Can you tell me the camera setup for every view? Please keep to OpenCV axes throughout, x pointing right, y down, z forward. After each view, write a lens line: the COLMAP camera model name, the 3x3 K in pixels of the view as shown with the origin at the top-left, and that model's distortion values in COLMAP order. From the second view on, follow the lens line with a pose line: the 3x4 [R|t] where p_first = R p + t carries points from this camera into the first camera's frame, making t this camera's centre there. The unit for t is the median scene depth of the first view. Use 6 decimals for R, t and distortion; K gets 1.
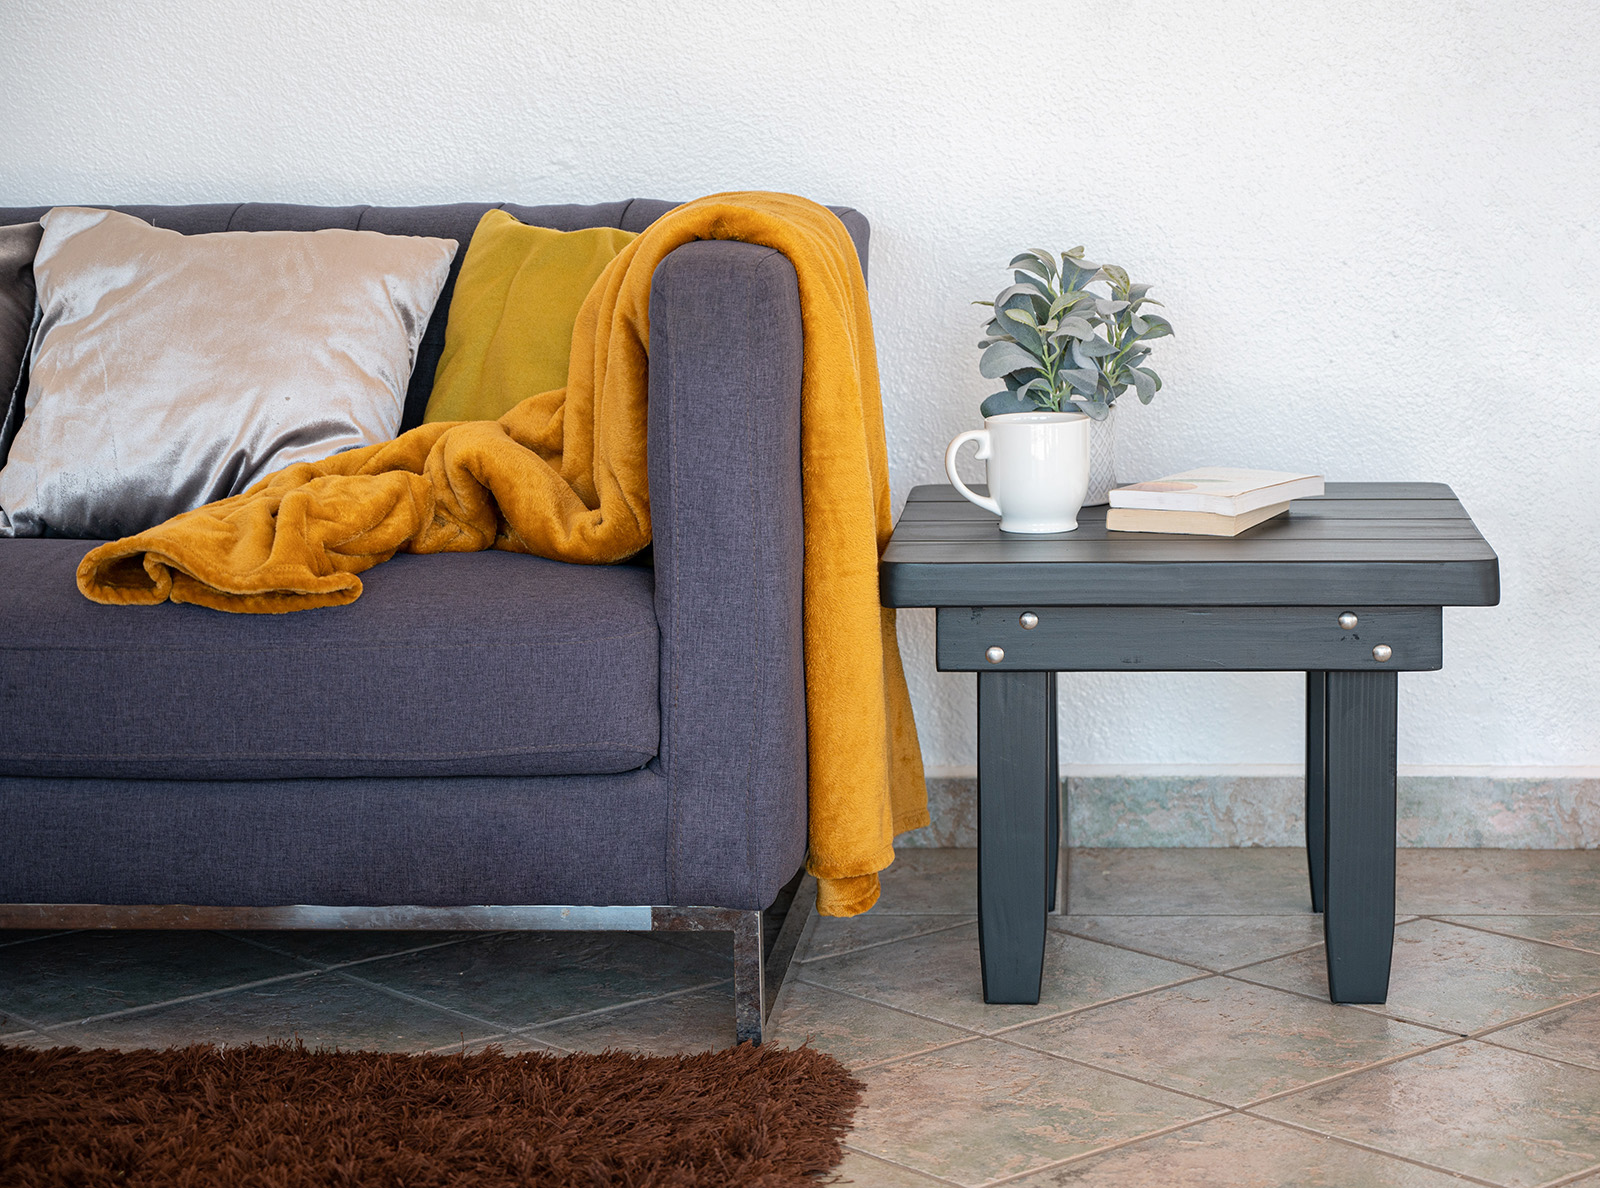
lens RADIAL K [[3538.6, 0, 895.9], [0, 3538.6, 635.0], [0, 0, 1]] dist [0.028442, 0.000000]
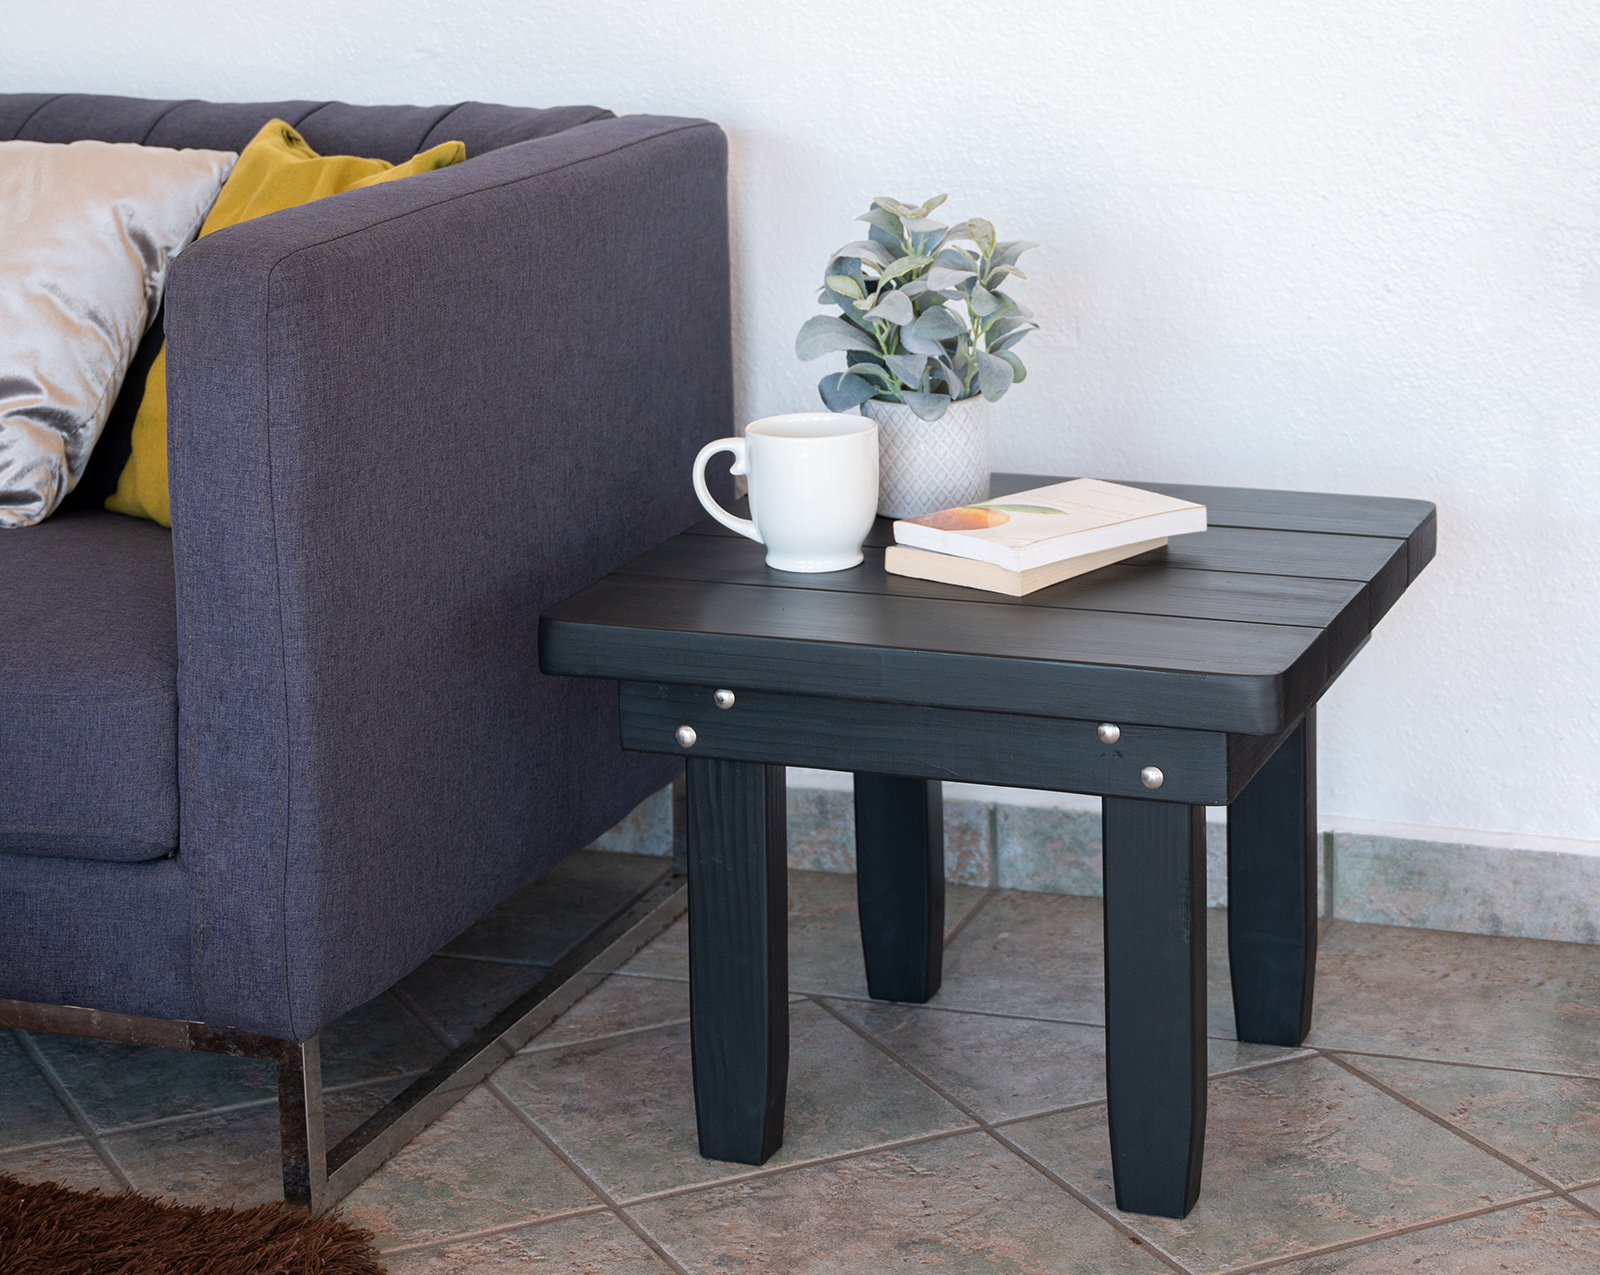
lens RADIAL K [[3575.3, 0, 806.2], [0, 3575.3, 259.8], [0, 0, 1]] dist [0.002779, 0.000000]
pose [[0.958201, 0.036750, -0.283726, 0.285357], [-0.038559, 0.999256, -0.000792, -0.100640], [0.283486, 0.011699, 0.958905, 0.229928]]
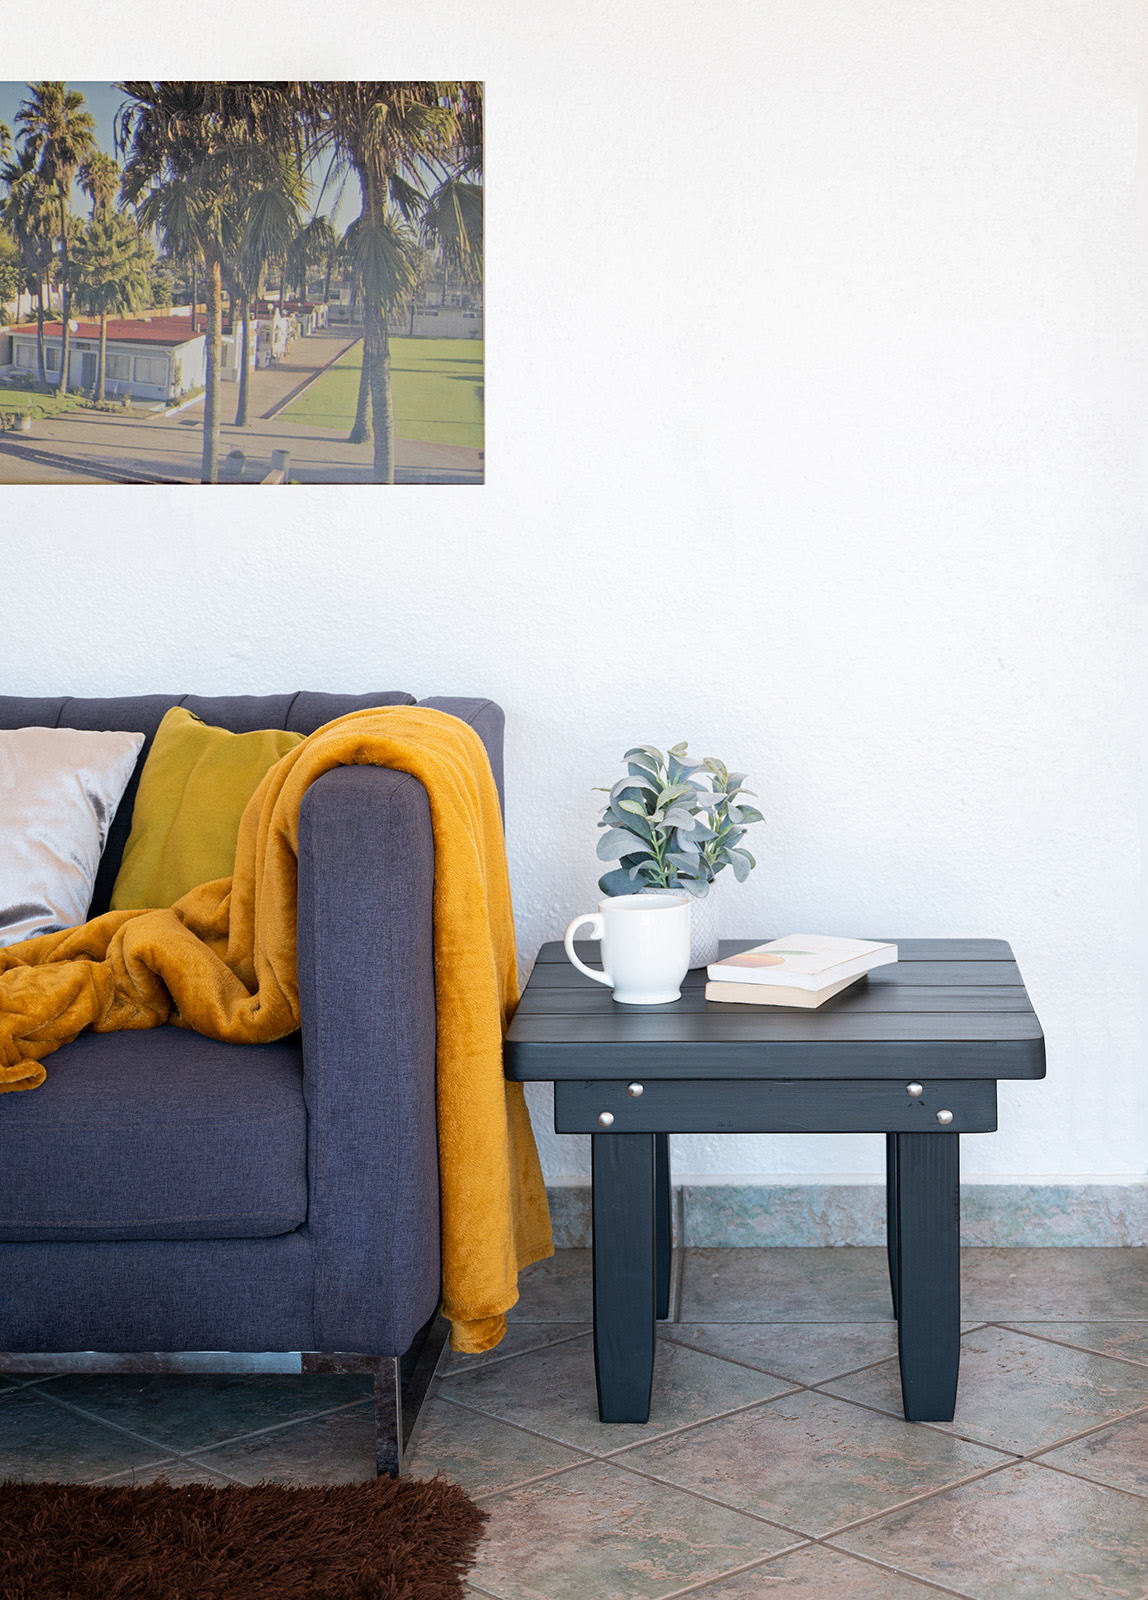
lens RADIAL K [[3036.1, 0, 618.3], [0, 3036.1, 719.0], [0, 0, 1]] dist [0.015777, 0.000000]
pose [[0.999947, -0.004466, 0.009273, 0.023193], [0.004953, 0.998571, -0.053214, -0.070216], [-0.009022, 0.053257, 0.998540, 0.016477]]
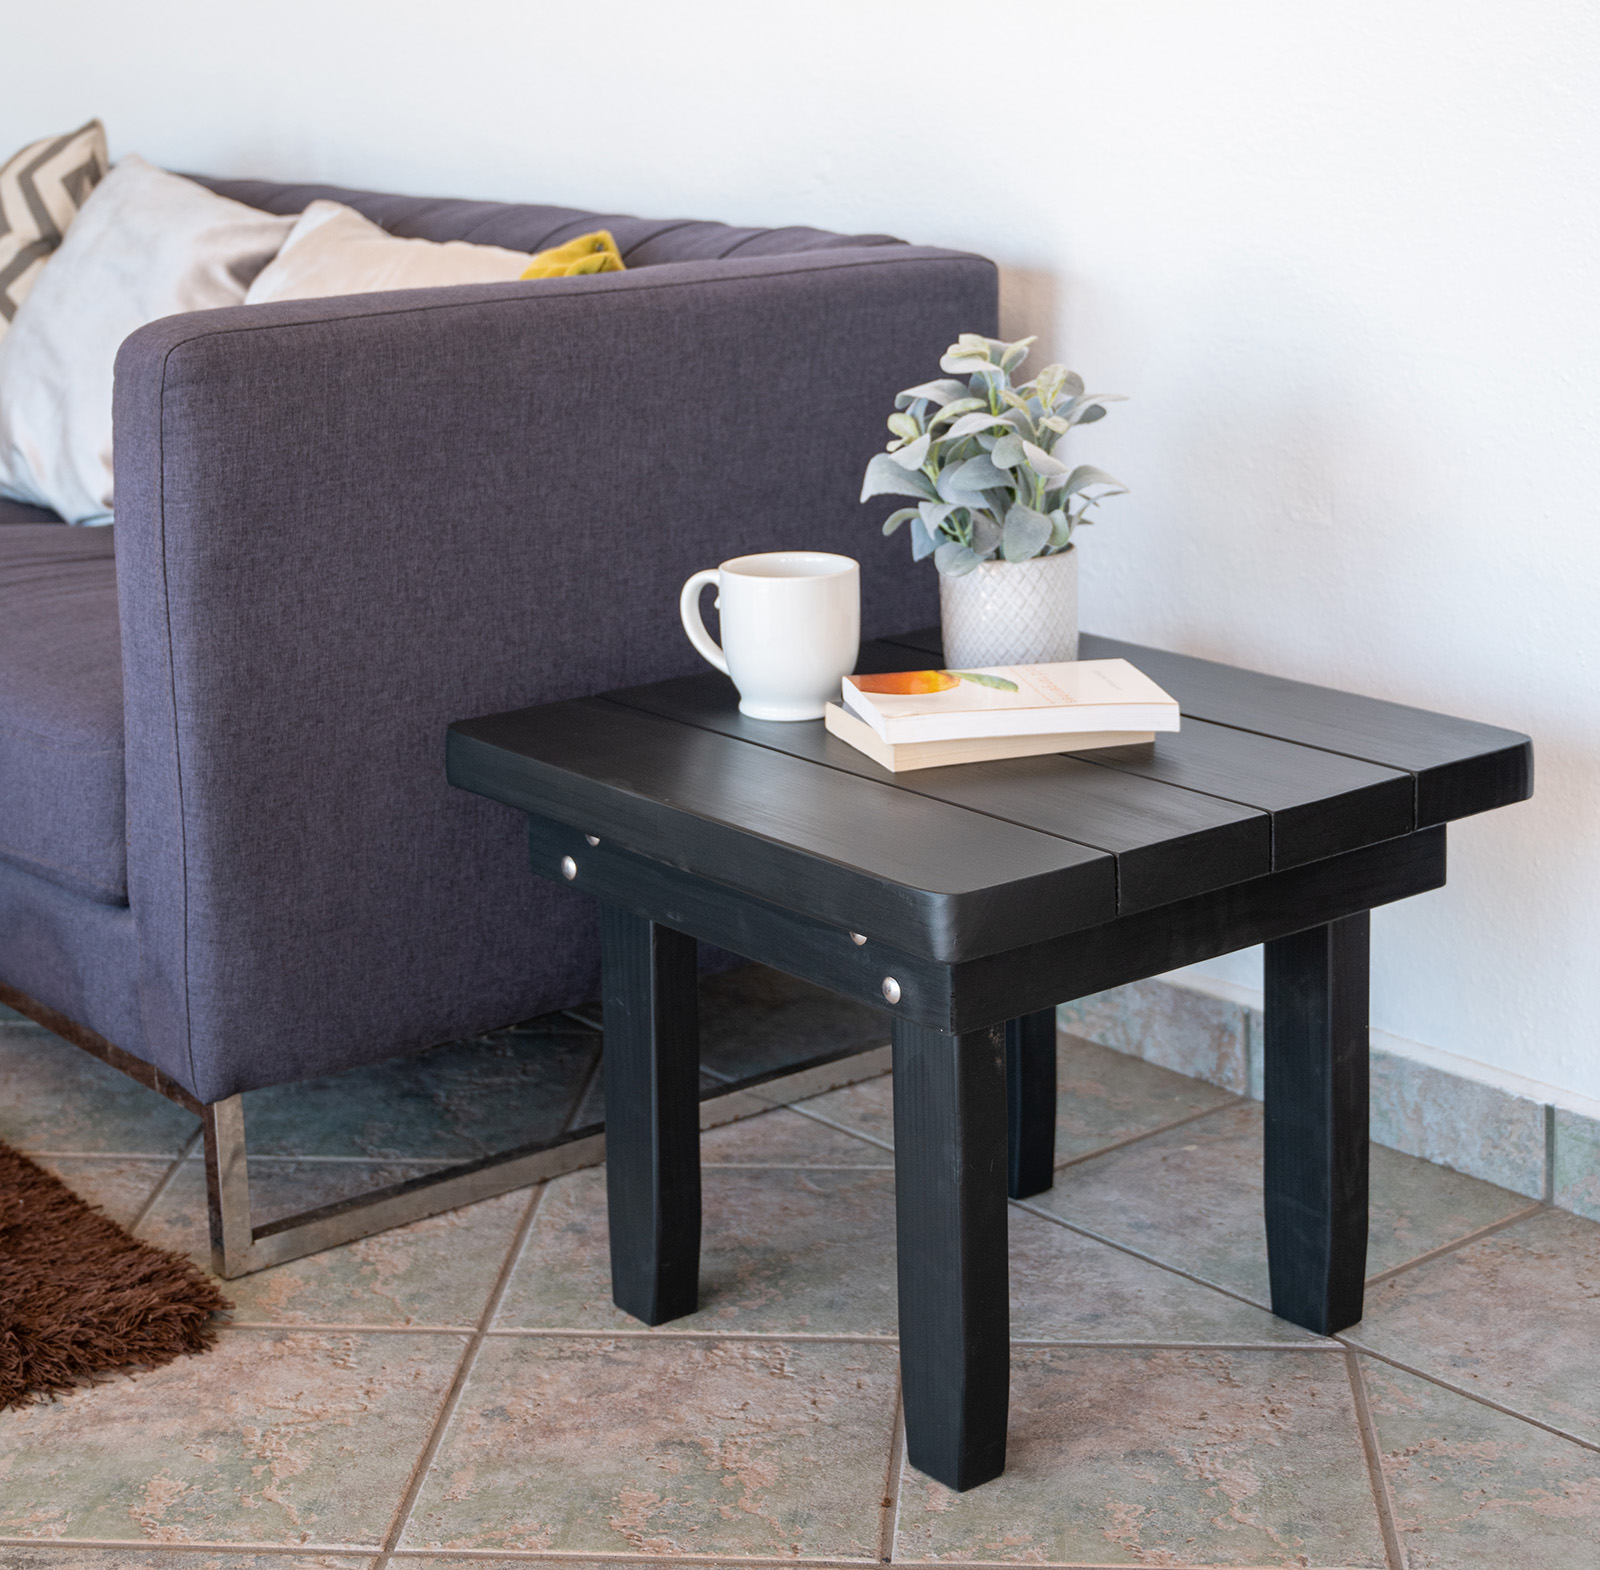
lens RADIAL K [[3065.2, 0, 800.8], [0, 3065.2, 426.8], [0, 0, 1]] dist [0.005732, 0.000000]
pose [[0.683305, 0.109023, -0.721948, 0.537205], [-0.113888, 0.992601, 0.042103, -0.121791], [0.721196, 0.053452, 0.690666, 0.561947]]
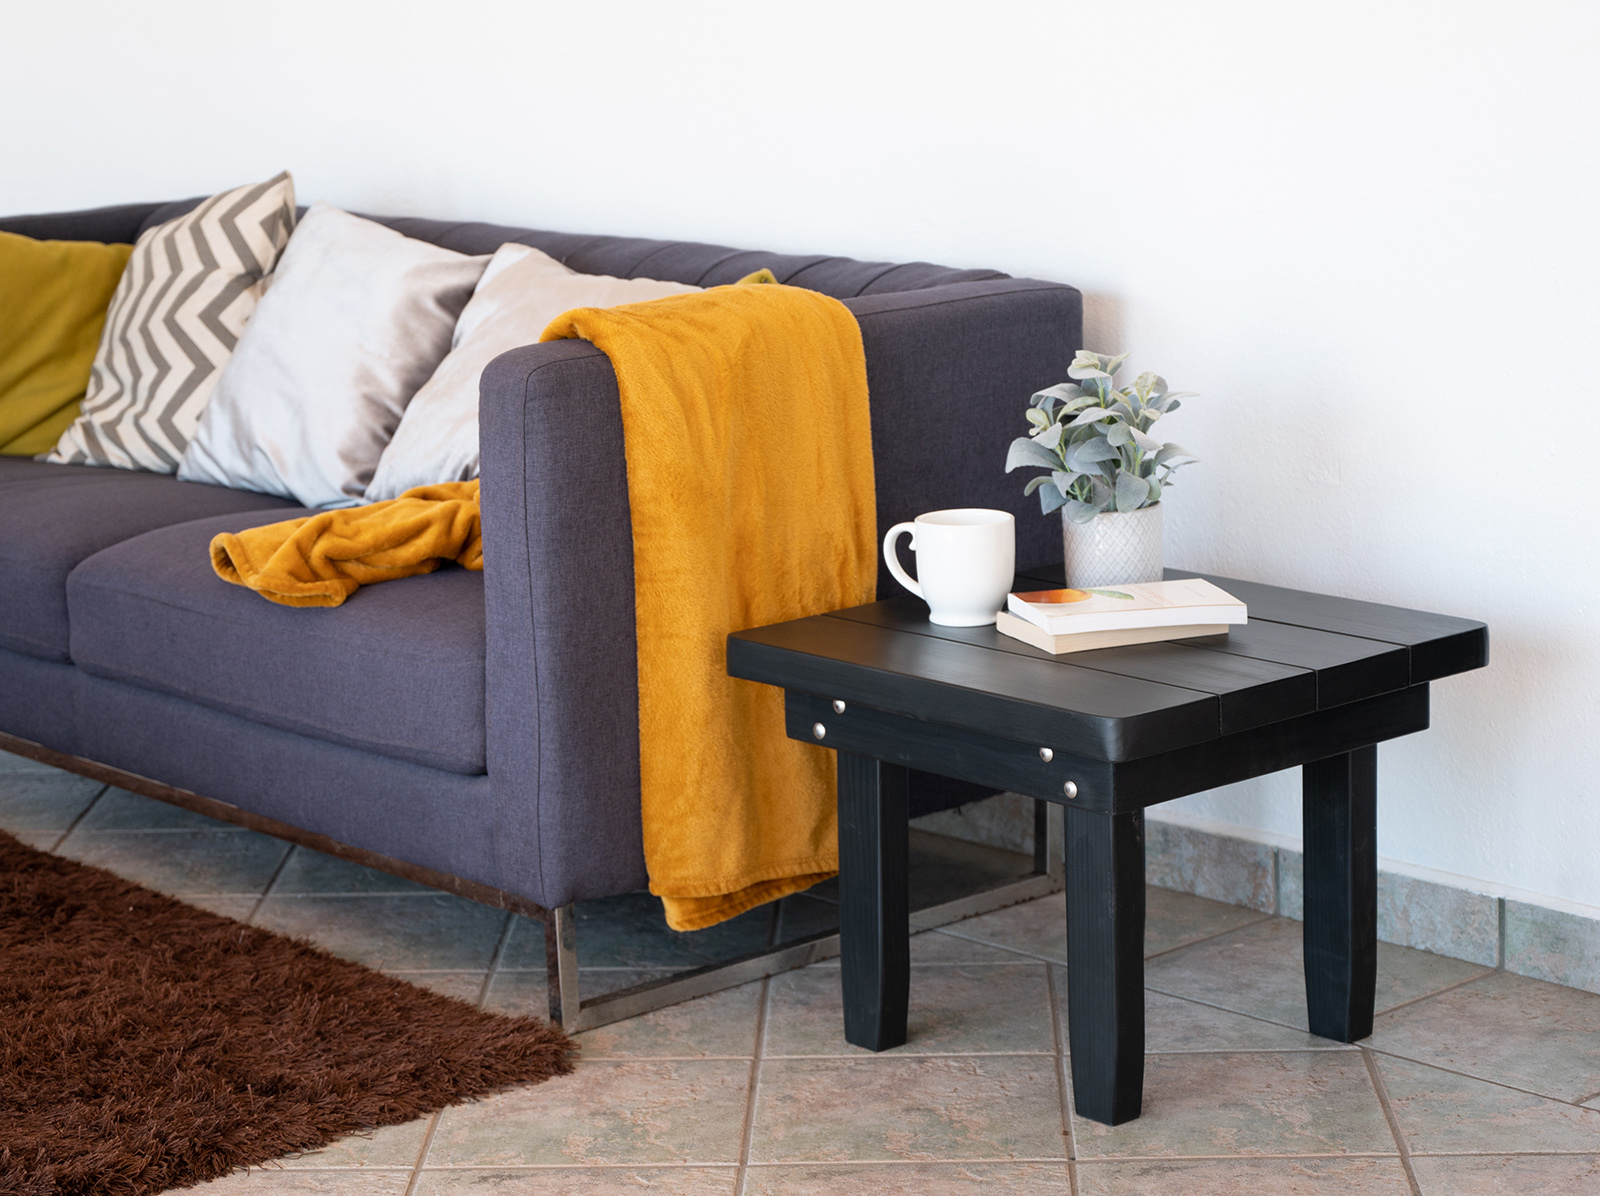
lens RADIAL K [[3645.2, 0, 704.7], [0, 3645.2, 628.1], [0, 0, 1]] dist [0.006633, 0.000000]
pose [[0.703092, 0.137094, -0.697758, 0.791411], [-0.095830, 0.990556, 0.098059, -0.132284], [0.704612, -0.002078, 0.709590, 0.165466]]
